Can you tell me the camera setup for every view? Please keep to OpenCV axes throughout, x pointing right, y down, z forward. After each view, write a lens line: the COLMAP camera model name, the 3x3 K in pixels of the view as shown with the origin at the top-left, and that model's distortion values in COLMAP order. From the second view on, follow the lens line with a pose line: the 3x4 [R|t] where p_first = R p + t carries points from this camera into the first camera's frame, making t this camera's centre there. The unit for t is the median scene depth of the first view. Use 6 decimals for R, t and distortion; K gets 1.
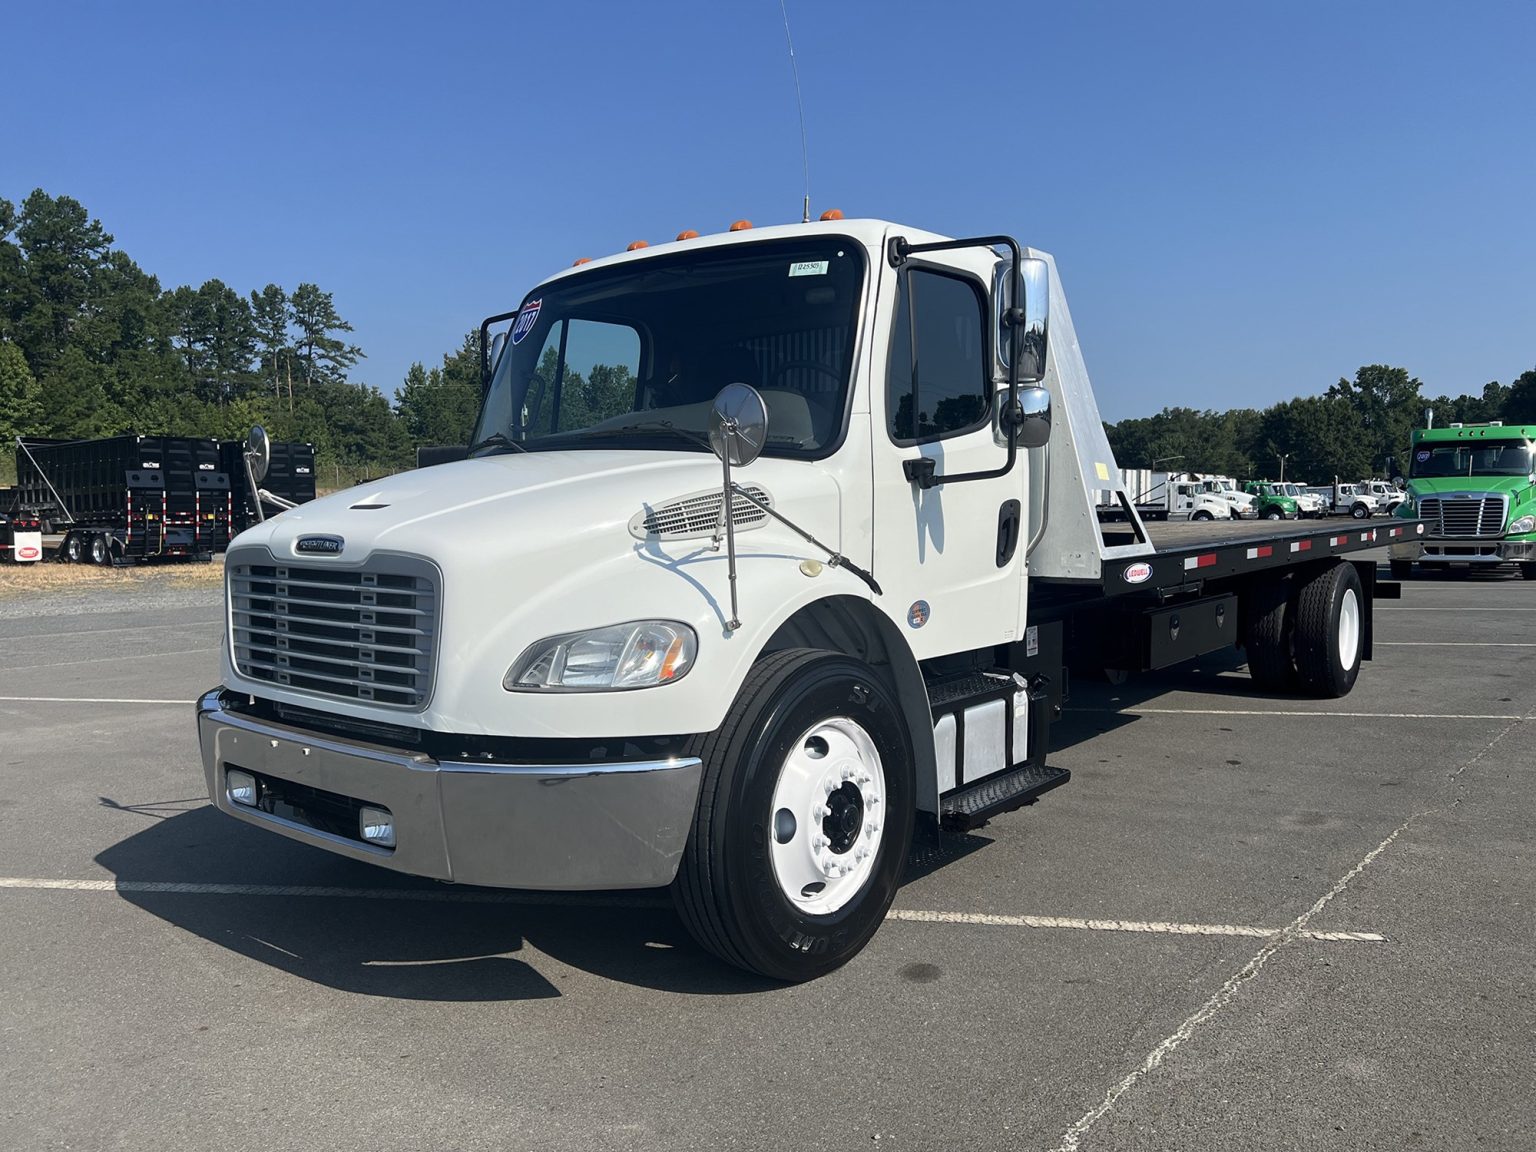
lens RADIAL K [[1154.4, 0, 768.0], [0, 1154.4, 576.0], [0, 0, 1]] dist [0.042084, 0.001672]
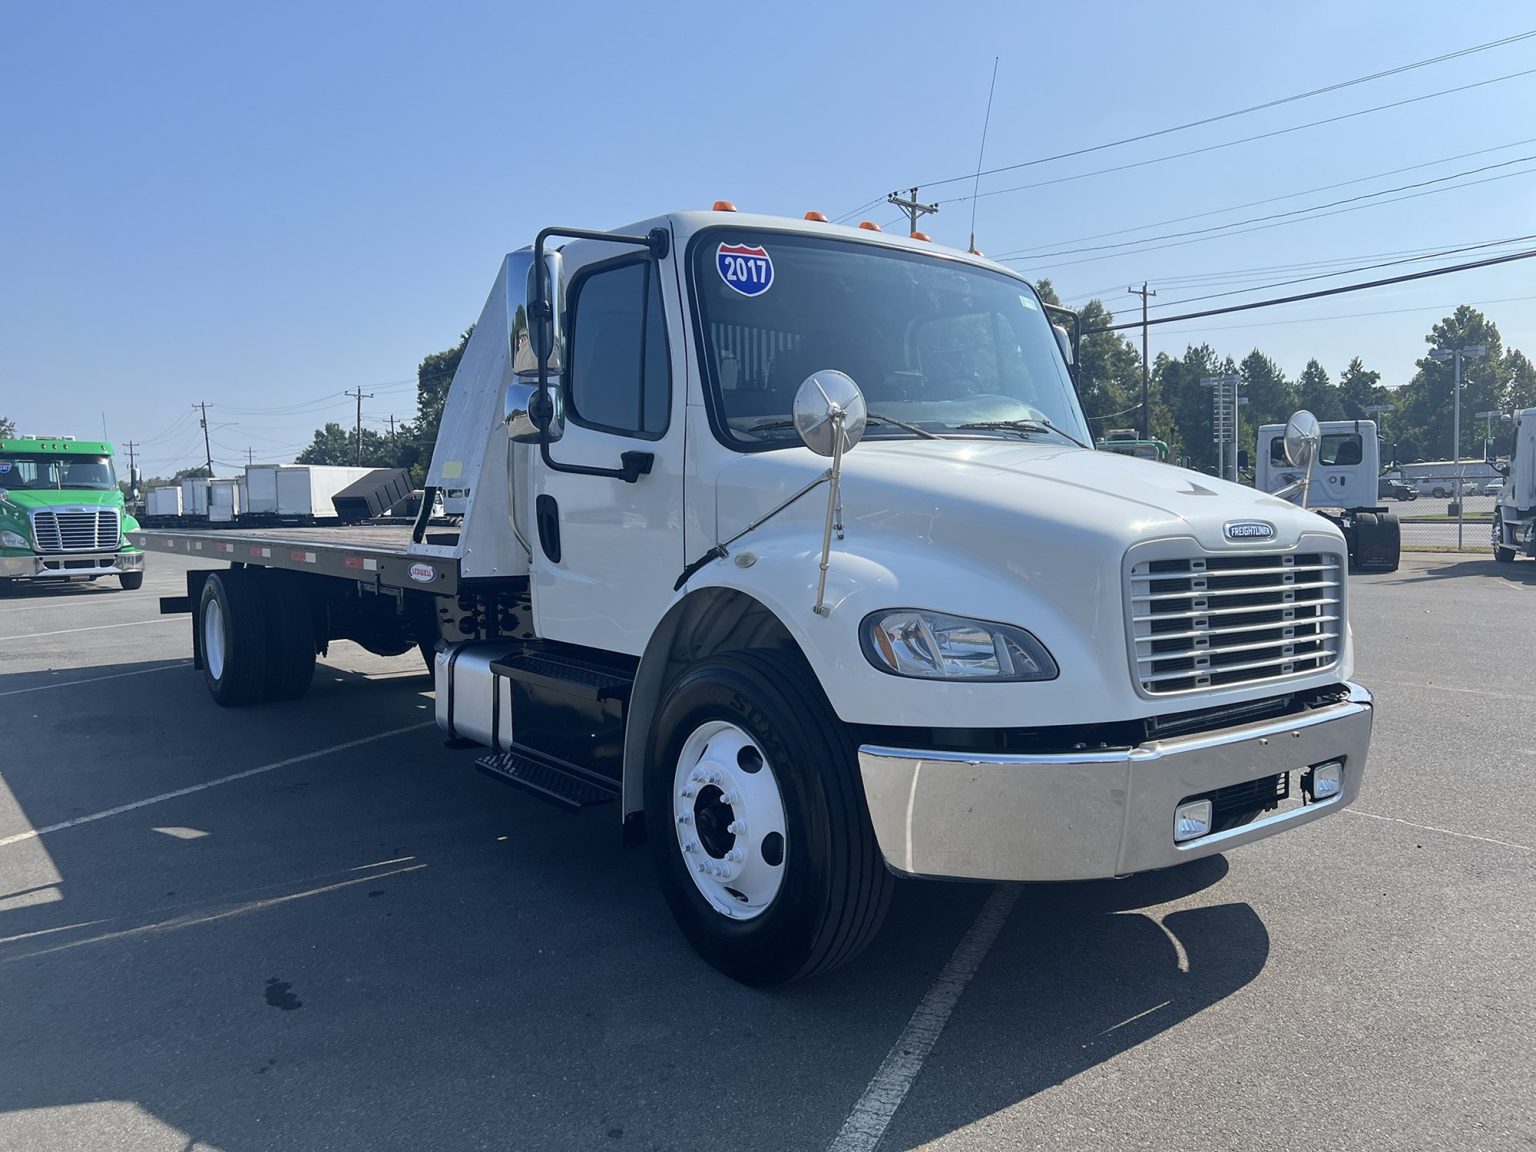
lens RADIAL K [[1154.4, 0, 768.0], [0, 1154.4, 576.0], [0, 0, 1]] dist [0.042084, 0.001672]
pose [[0.234347, -0.052982, 0.970708, -1.354664], [0.068646, 0.996923, 0.037841, -0.050364], [-0.969726, 0.057767, 0.237263, 1.099636]]
